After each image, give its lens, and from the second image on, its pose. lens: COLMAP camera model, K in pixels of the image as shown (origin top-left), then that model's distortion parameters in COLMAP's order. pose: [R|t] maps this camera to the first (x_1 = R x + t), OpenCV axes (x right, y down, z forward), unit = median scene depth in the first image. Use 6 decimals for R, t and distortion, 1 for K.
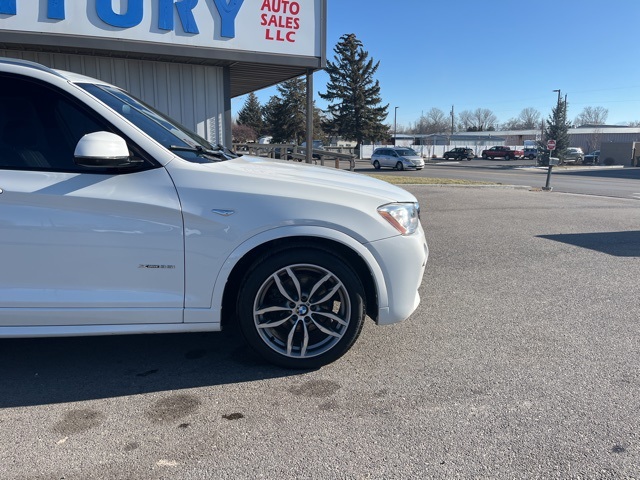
lens RADIAL K [[484.5, 0, 316.6], [0, 484.5, 234.2], [0, 0, 1]] dist [0.070933, -0.094296]
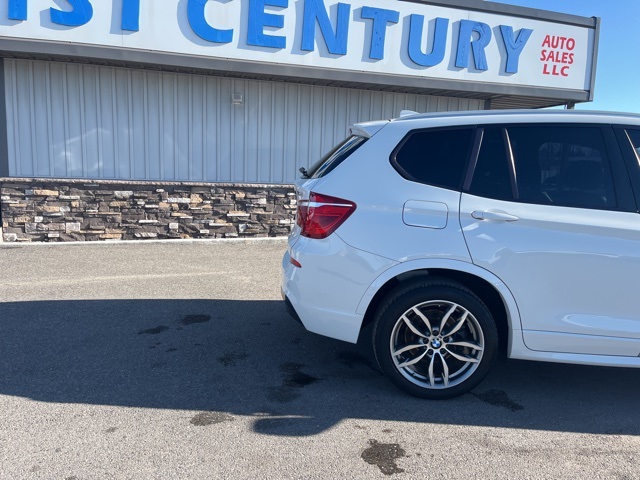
lens RADIAL K [[484.5, 0, 316.6], [0, 484.5, 234.2], [0, 0, 1]] dist [0.070933, -0.094296]
pose [[0.989698, 0.045713, -0.135677, -0.419045], [-0.050896, 0.998091, -0.034975, -0.004355], [0.133819, 0.041520, 0.990136, -0.065791]]
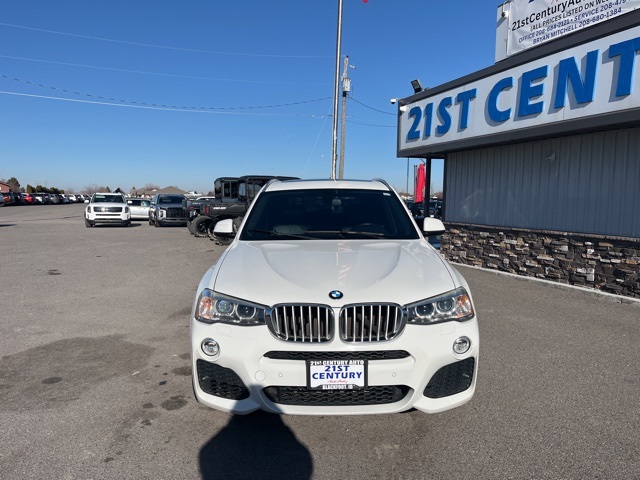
lens RADIAL K [[484.5, 0, 316.6], [0, 484.5, 234.2], [0, 0, 1]] dist [0.070933, -0.094296]
pose [[-0.089557, 0.064249, -0.993907, 0.420568], [-0.186203, 0.979242, 0.080079, -0.114577], [0.978421, 0.192240, -0.075735, 0.449070]]
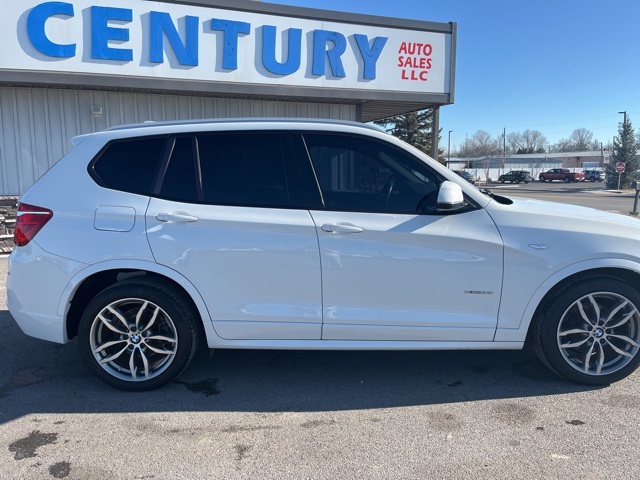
lens RADIAL K [[484.5, 0, 316.6], [0, 484.5, 234.2], [0, 0, 1]] dist [0.070933, -0.094296]
pose [[0.996405, -0.000500, -0.084721, -0.200623], [-0.003569, 0.998847, -0.047878, -0.005441], [0.084647, 0.048009, 0.995254, -0.070618]]
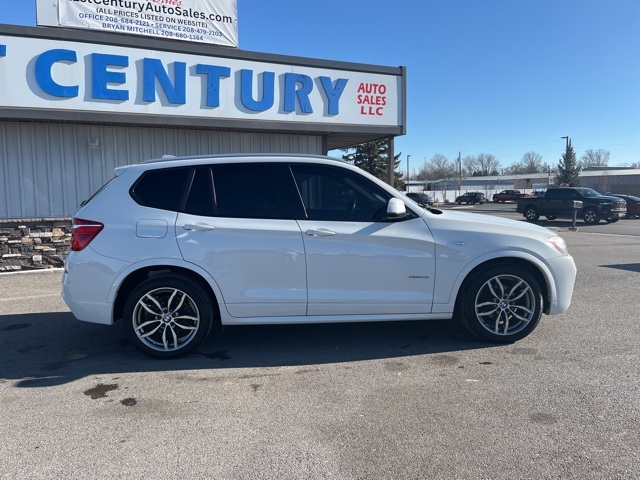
lens RADIAL K [[484.5, 0, 316.6], [0, 484.5, 234.2], [0, 0, 1]] dist [0.070933, -0.094296]
pose [[0.999679, -0.022728, -0.011173, -0.211123], [0.021559, 0.995194, -0.095525, 0.023079], [0.013290, 0.095253, 0.995364, -0.211680]]
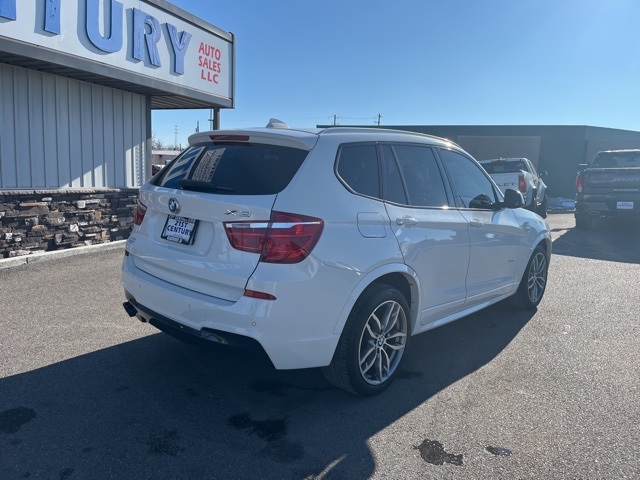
lens RADIAL K [[484.5, 0, 316.6], [0, 484.5, 234.2], [0, 0, 1]] dist [0.070933, -0.094296]
pose [[0.733760, -0.065733, 0.676221, -0.676732], [0.088448, 0.996080, 0.000852, -0.032301], [-0.673627, 0.059185, 0.736698, 0.046128]]
